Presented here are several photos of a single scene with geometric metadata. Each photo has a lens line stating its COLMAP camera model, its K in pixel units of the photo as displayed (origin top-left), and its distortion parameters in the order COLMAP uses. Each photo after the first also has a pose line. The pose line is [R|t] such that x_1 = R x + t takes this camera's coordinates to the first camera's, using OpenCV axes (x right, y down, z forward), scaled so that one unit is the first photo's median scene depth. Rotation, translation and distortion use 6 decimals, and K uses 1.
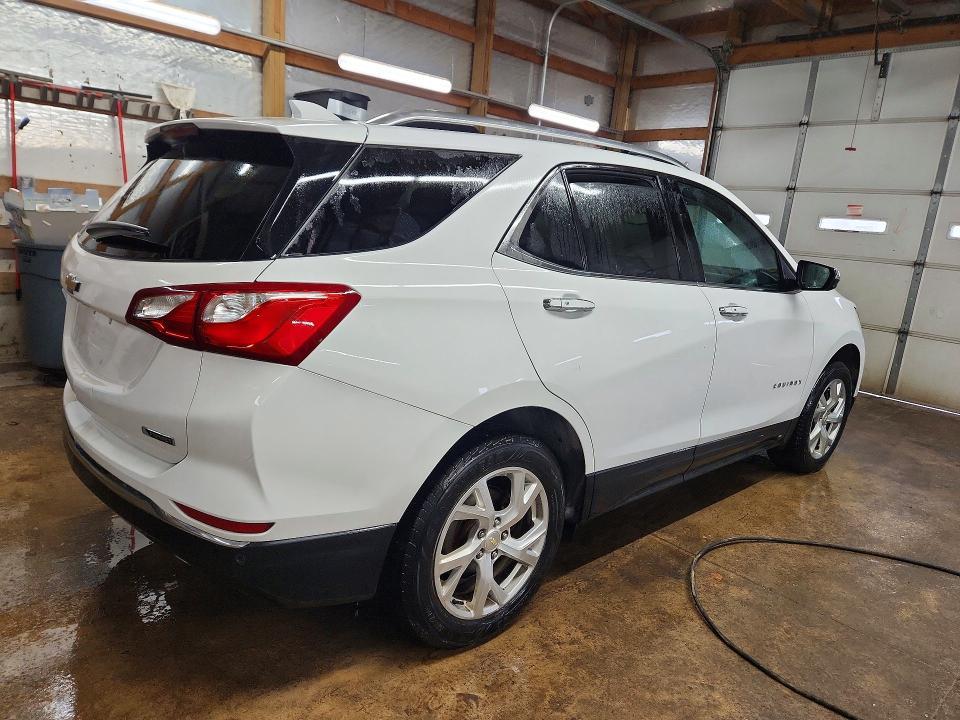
lens RADIAL K [[646.3, 0, 480.0], [0, 646.3, 360.0], [0, 0, 1]] dist [0.066290, -0.050103]
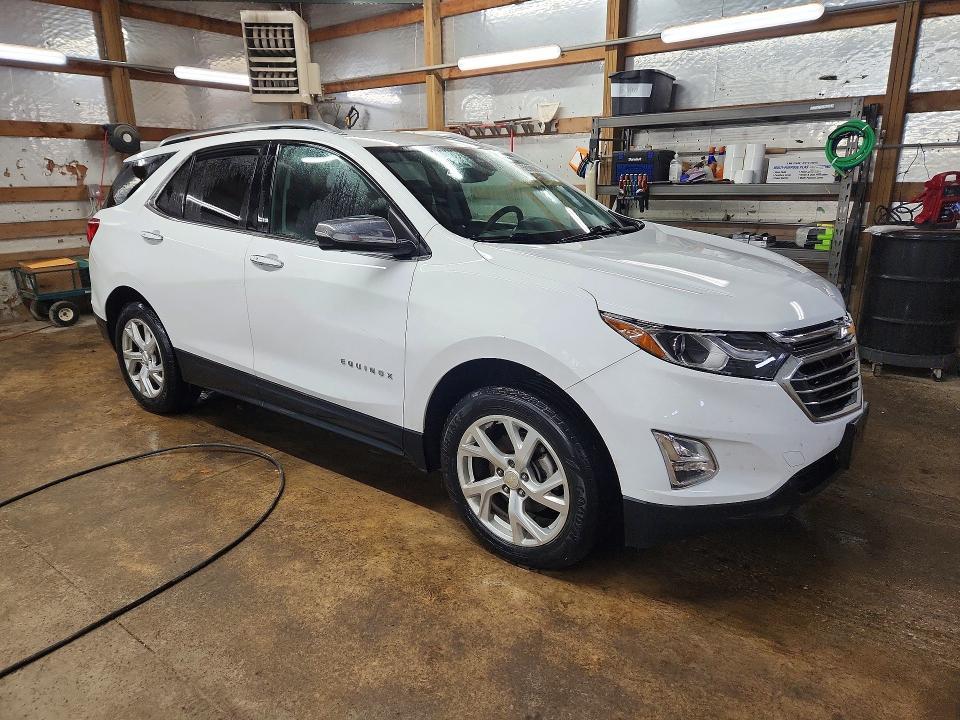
lens RADIAL K [[646.3, 0, 480.0], [0, 646.3, 360.0], [0, 0, 1]] dist [0.066290, -0.050103]
pose [[0.153598, 0.180384, -0.971529, 1.335108], [-0.184973, 0.971065, 0.151054, -0.127032], [0.970666, 0.156505, 0.182520, 1.038152]]
